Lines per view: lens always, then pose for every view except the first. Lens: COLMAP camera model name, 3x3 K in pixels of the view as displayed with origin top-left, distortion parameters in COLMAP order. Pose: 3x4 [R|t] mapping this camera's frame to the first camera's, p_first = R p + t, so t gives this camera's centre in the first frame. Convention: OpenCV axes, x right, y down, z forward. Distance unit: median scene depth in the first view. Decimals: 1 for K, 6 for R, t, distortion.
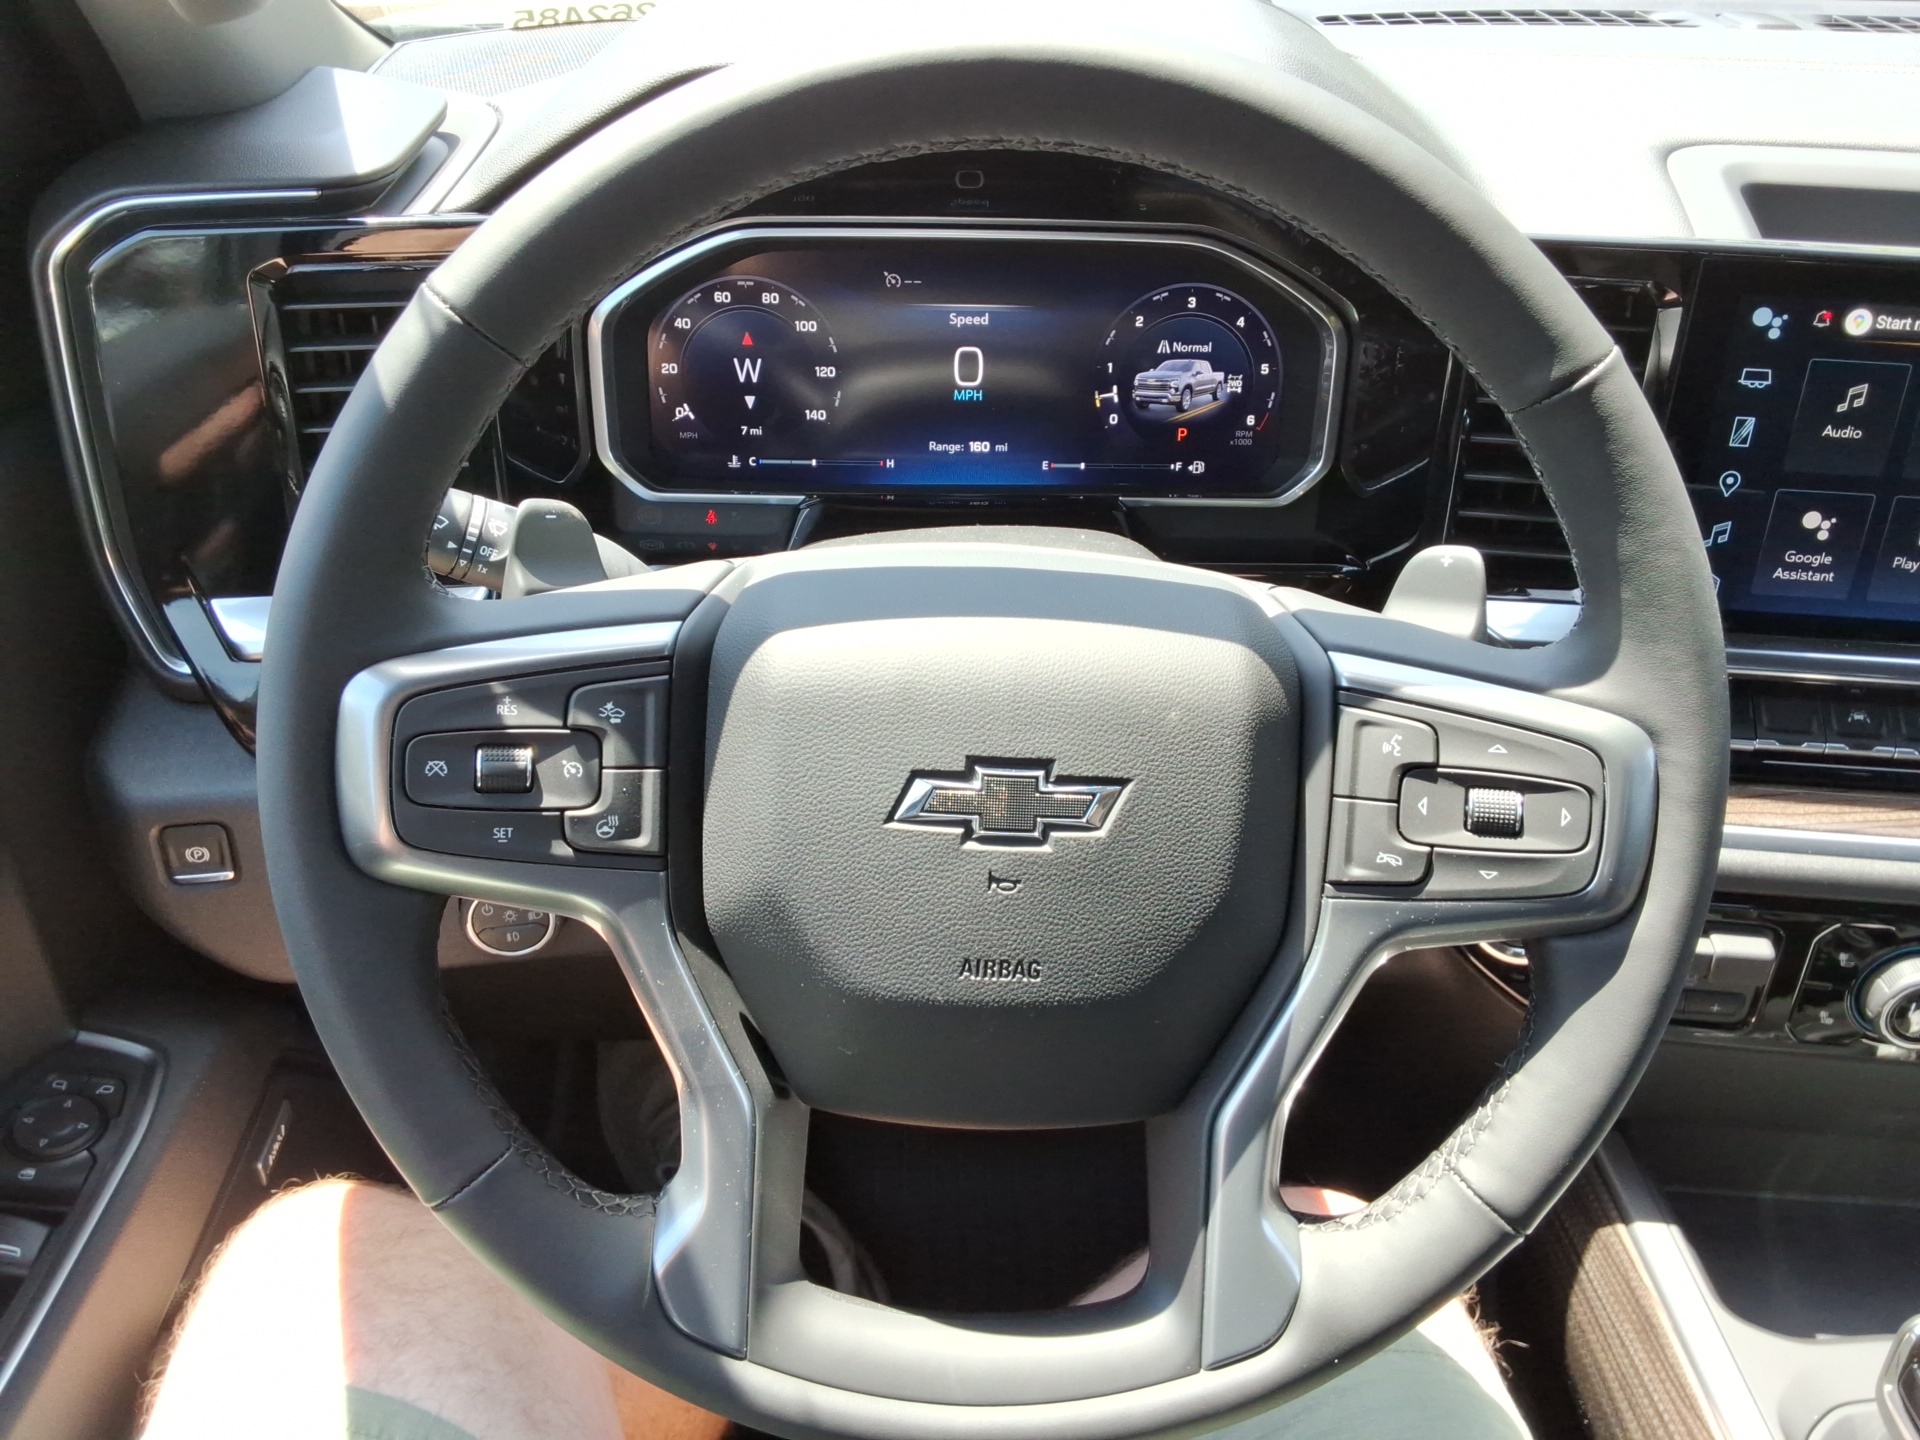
lens RADIAL K [[1545.8, 0, 988.4], [0, 1545.8, 726.5], [0, 0, 1]] dist [0.096714, -0.144862]
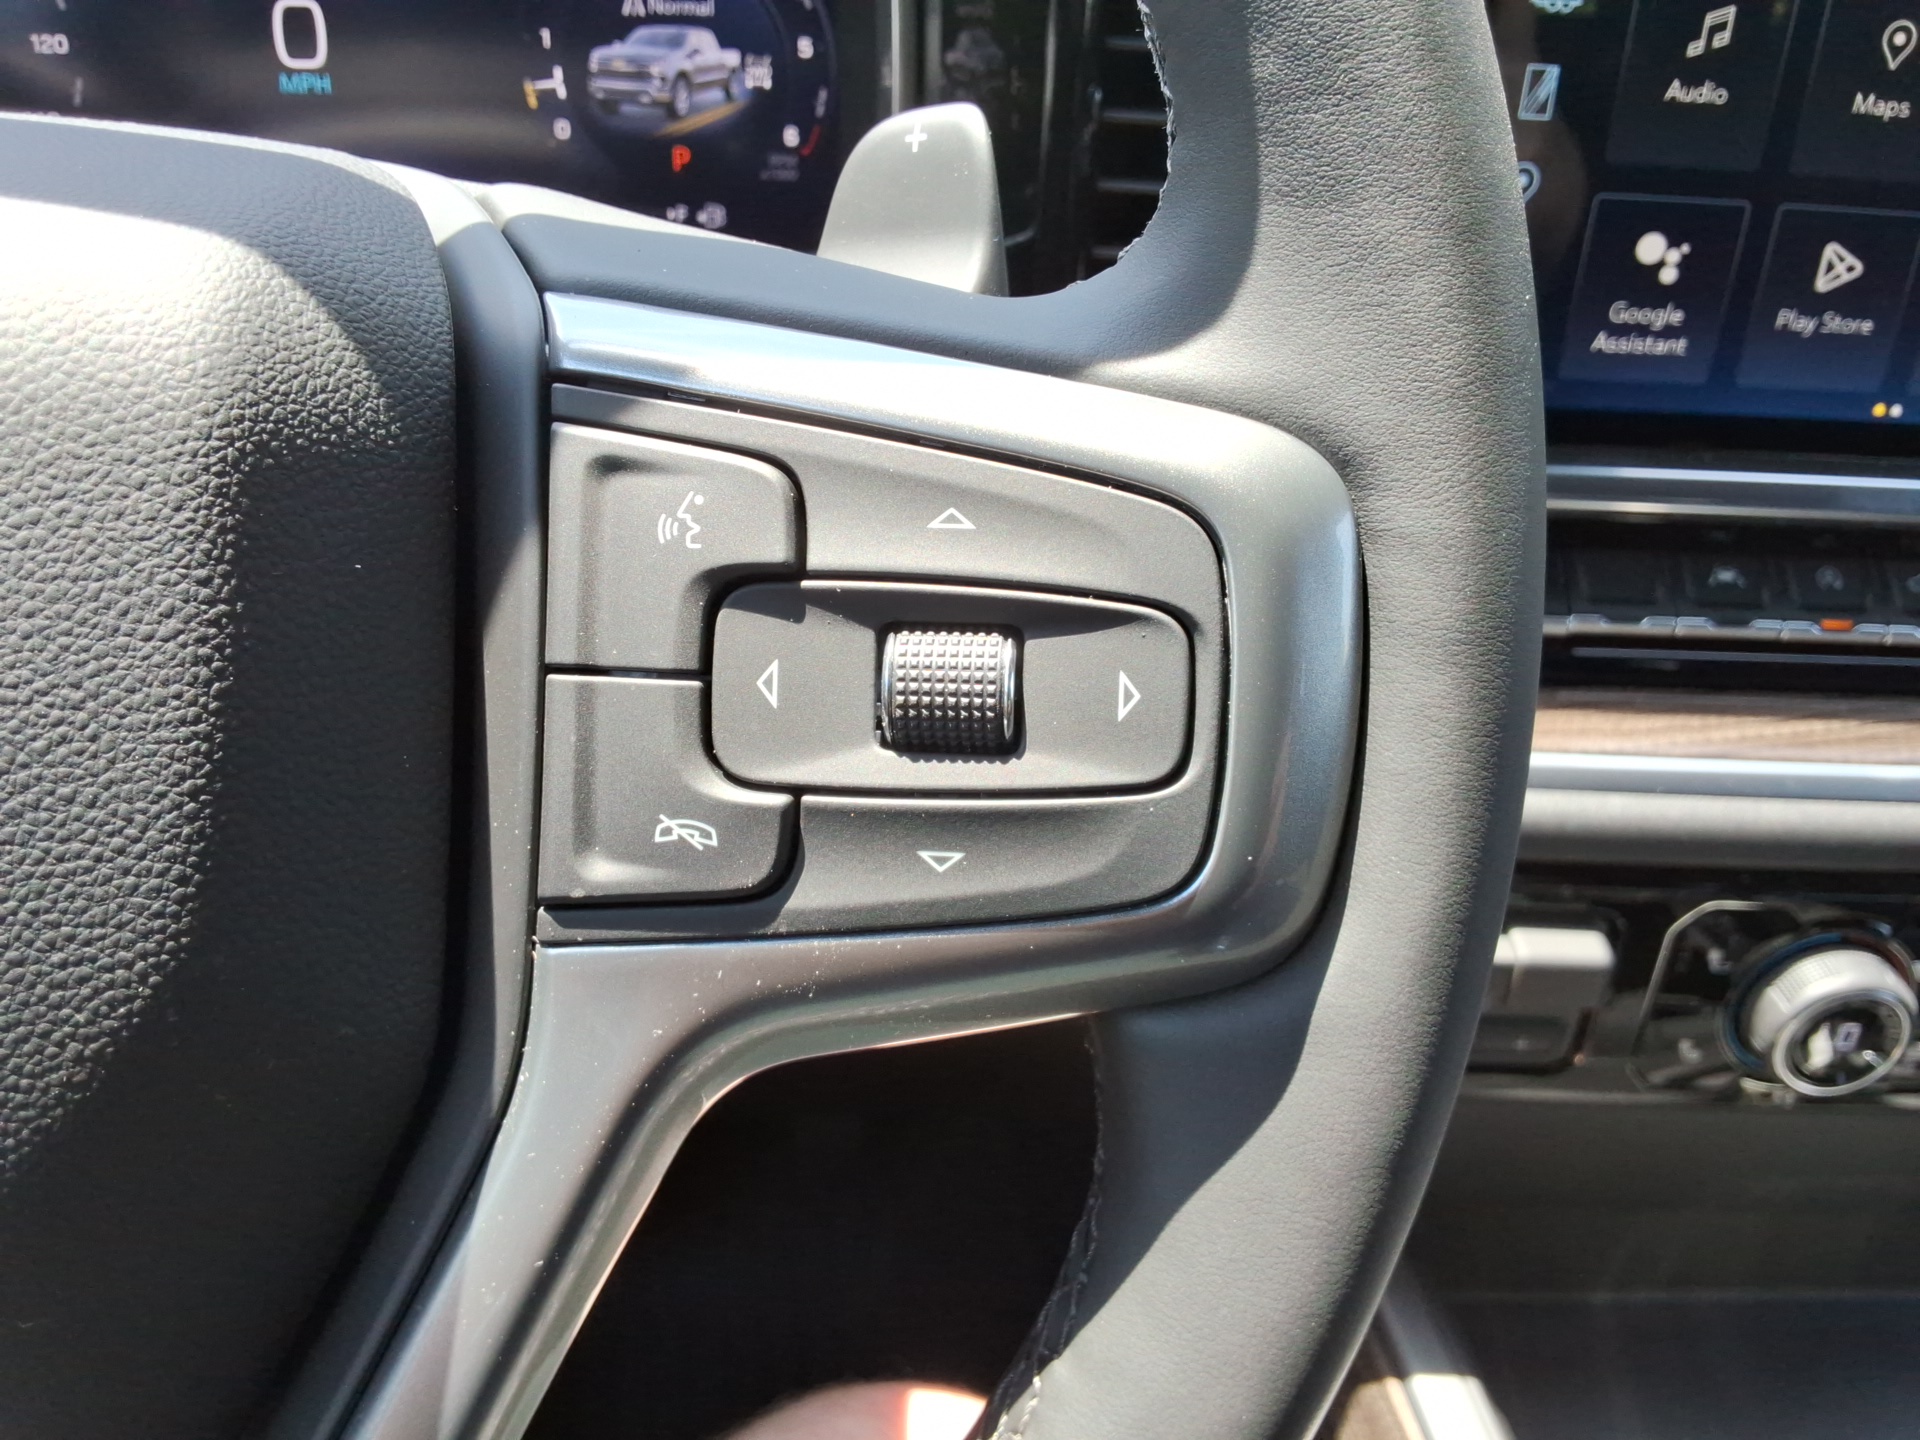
lens RADIAL K [[1545.8, 0, 990.3], [0, 1545.8, 731.1], [0, 0, 1]] dist [0.096714, -0.144862]
pose [[0.993142, -0.035405, 0.111427, 0.200986], [0.034022, 0.999319, 0.014291, 0.040798], [-0.111857, -0.010402, 0.993670, 0.434868]]
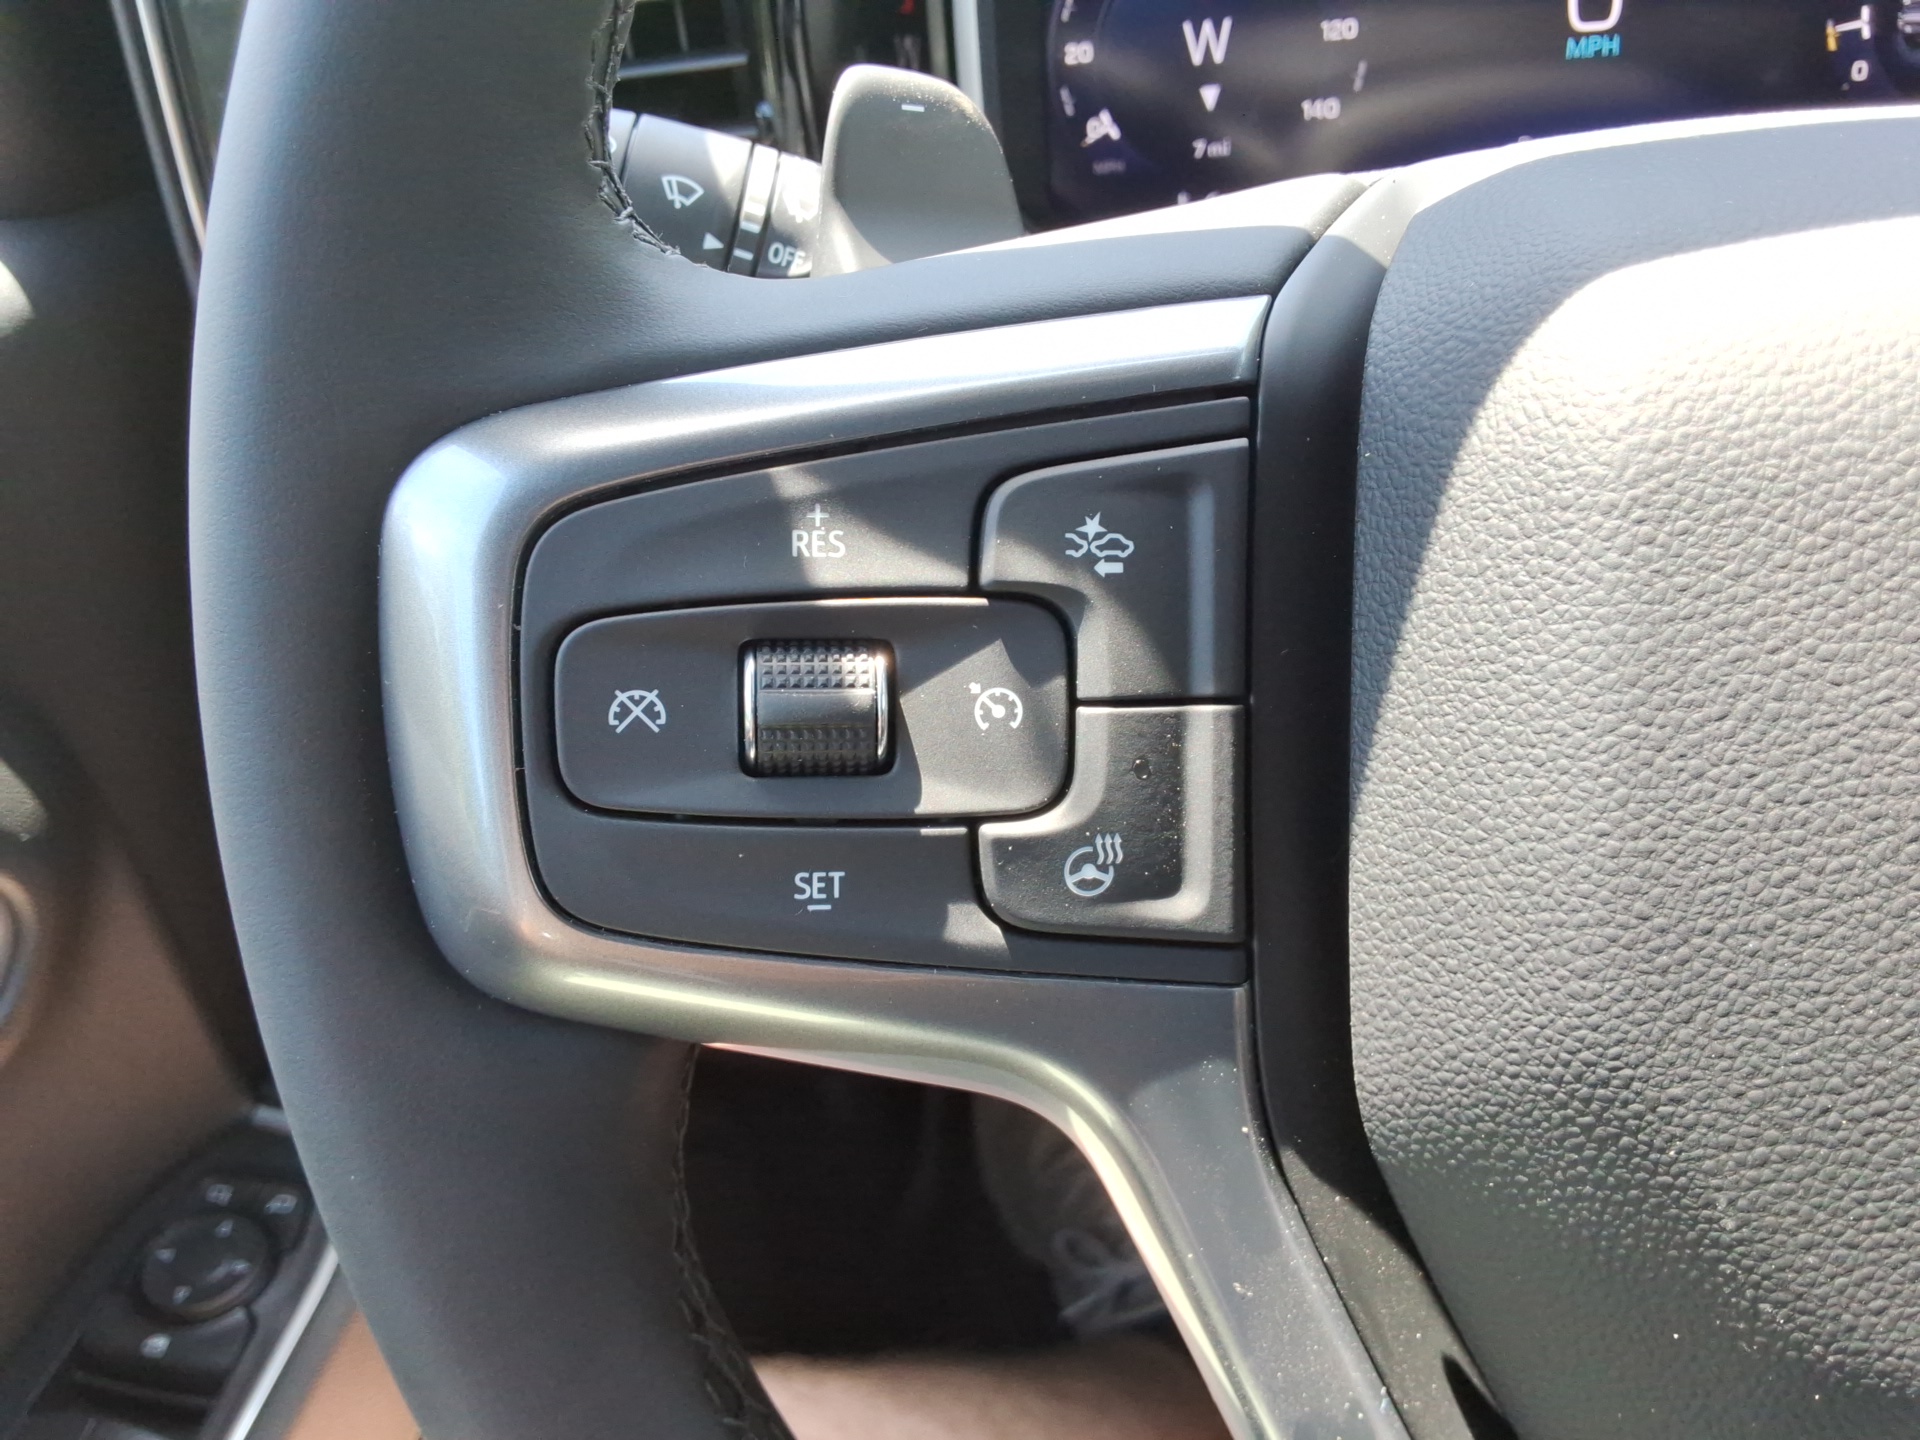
lens RADIAL K [[1545.8, 0, 997.2], [0, 1545.8, 750.0], [0, 0, 1]] dist [0.096714, -0.144862]
pose [[0.978423, -0.012105, -0.206255, -0.130884], [0.023091, 0.998435, 0.050940, 0.012939], [0.205316, -0.054604, 0.977171, 0.439282]]
